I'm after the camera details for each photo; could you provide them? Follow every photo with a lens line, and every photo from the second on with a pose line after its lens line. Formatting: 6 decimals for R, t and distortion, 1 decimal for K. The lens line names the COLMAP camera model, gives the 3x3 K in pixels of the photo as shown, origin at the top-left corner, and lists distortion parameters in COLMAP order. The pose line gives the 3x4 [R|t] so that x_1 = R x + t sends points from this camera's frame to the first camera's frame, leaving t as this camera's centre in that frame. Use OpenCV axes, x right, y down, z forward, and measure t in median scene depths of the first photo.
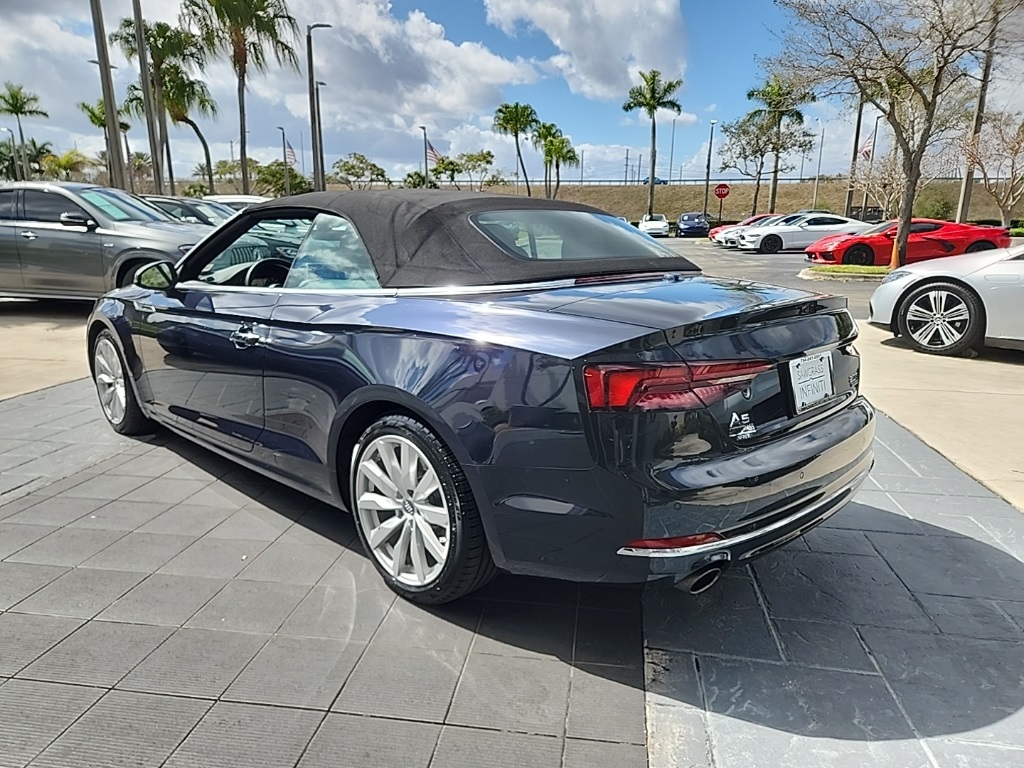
lens RADIAL K [[699.2, 0, 510.1], [0, 699.2, 395.2], [0, 0, 1]] dist [0.068743, -0.067314]
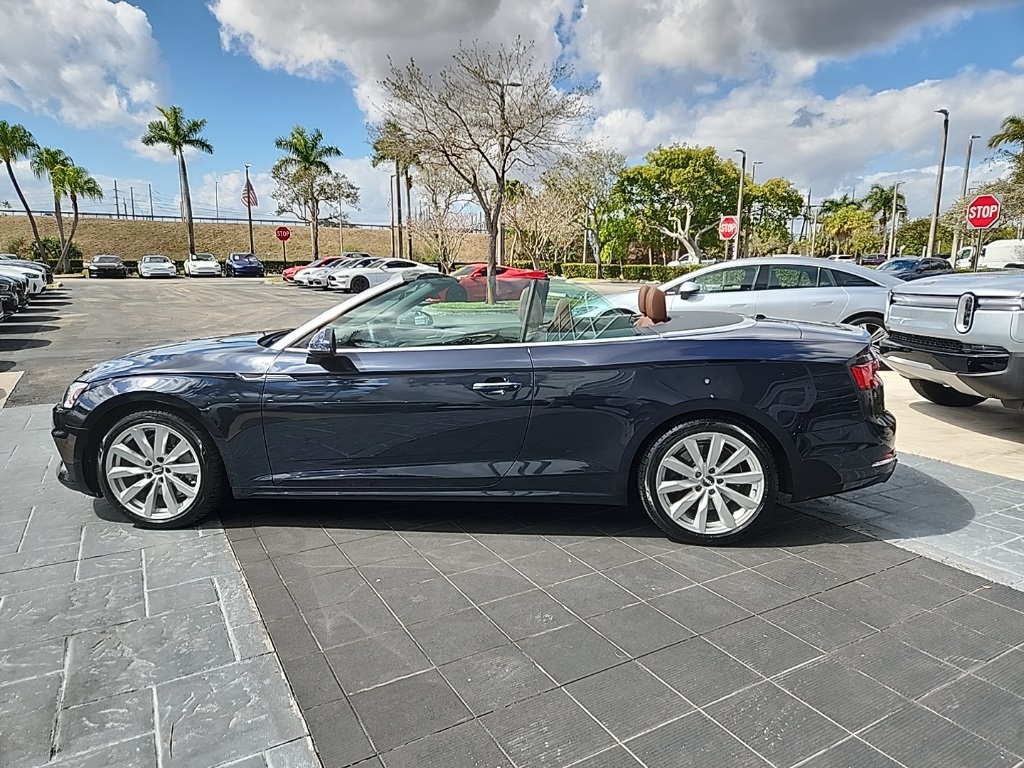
lens RADIAL K [[682.9, 0, 524.3], [0, 682.9, 383.1], [0, 0, 1]] dist [0.074829, -0.064878]
pose [[0.773393, -0.110435, 0.624234, -0.239047], [0.150574, 0.988530, -0.011670, -0.015243], [-0.615785, 0.103019, 0.781151, 0.018253]]
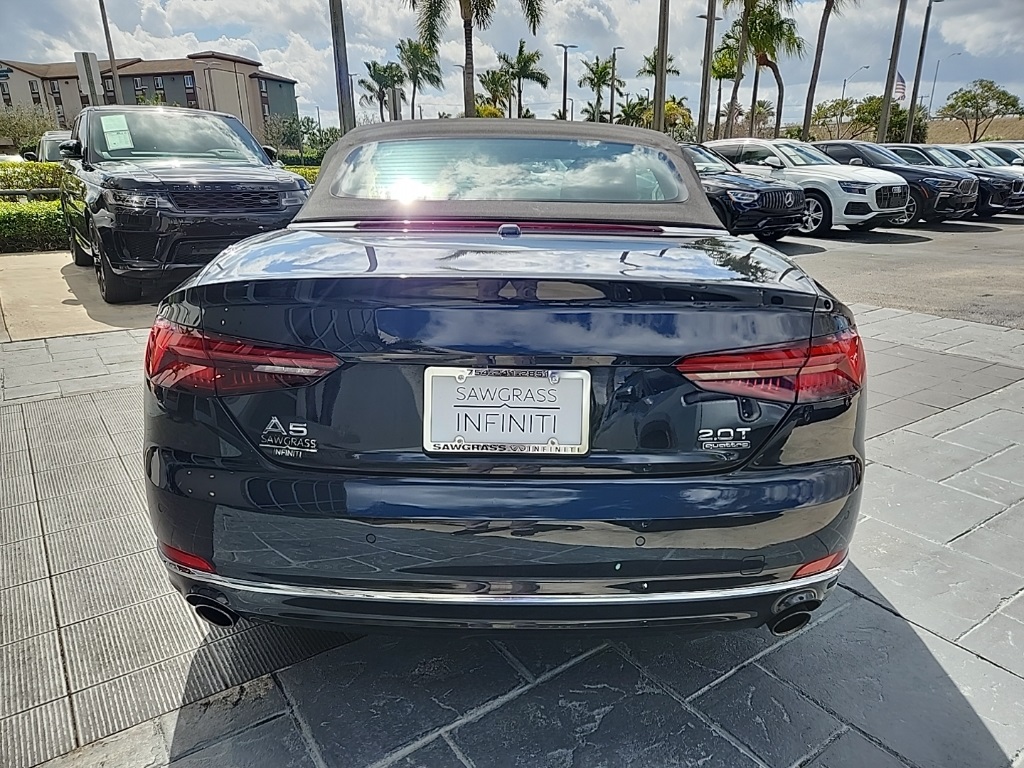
lens RADIAL K [[692.7, 0, 520.4], [0, 692.7, 397.0], [0, 0, 1]] dist [0.071858, -0.064336]
pose [[0.707698, 0.212729, -0.673728, 0.146322], [-0.161410, 0.977056, 0.138955, -0.020272], [0.687830, 0.010409, 0.725797, 0.097657]]
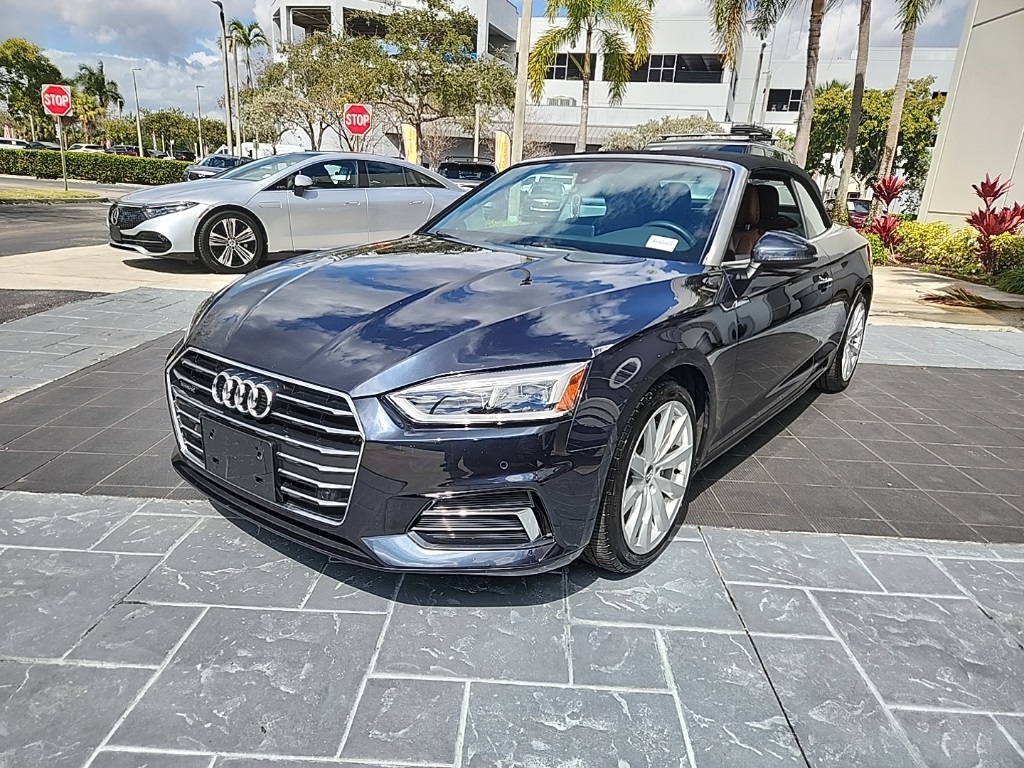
lens RADIAL K [[682.9, 0, 524.3], [0, 682.9, 383.1], [0, 0, 1]] dist [0.074829, -0.064878]
pose [[-0.143277, -0.287548, 0.946989, -0.335114], [0.179994, 0.933332, 0.310634, -0.087311], [-0.973177, 0.214959, -0.081968, 0.371411]]
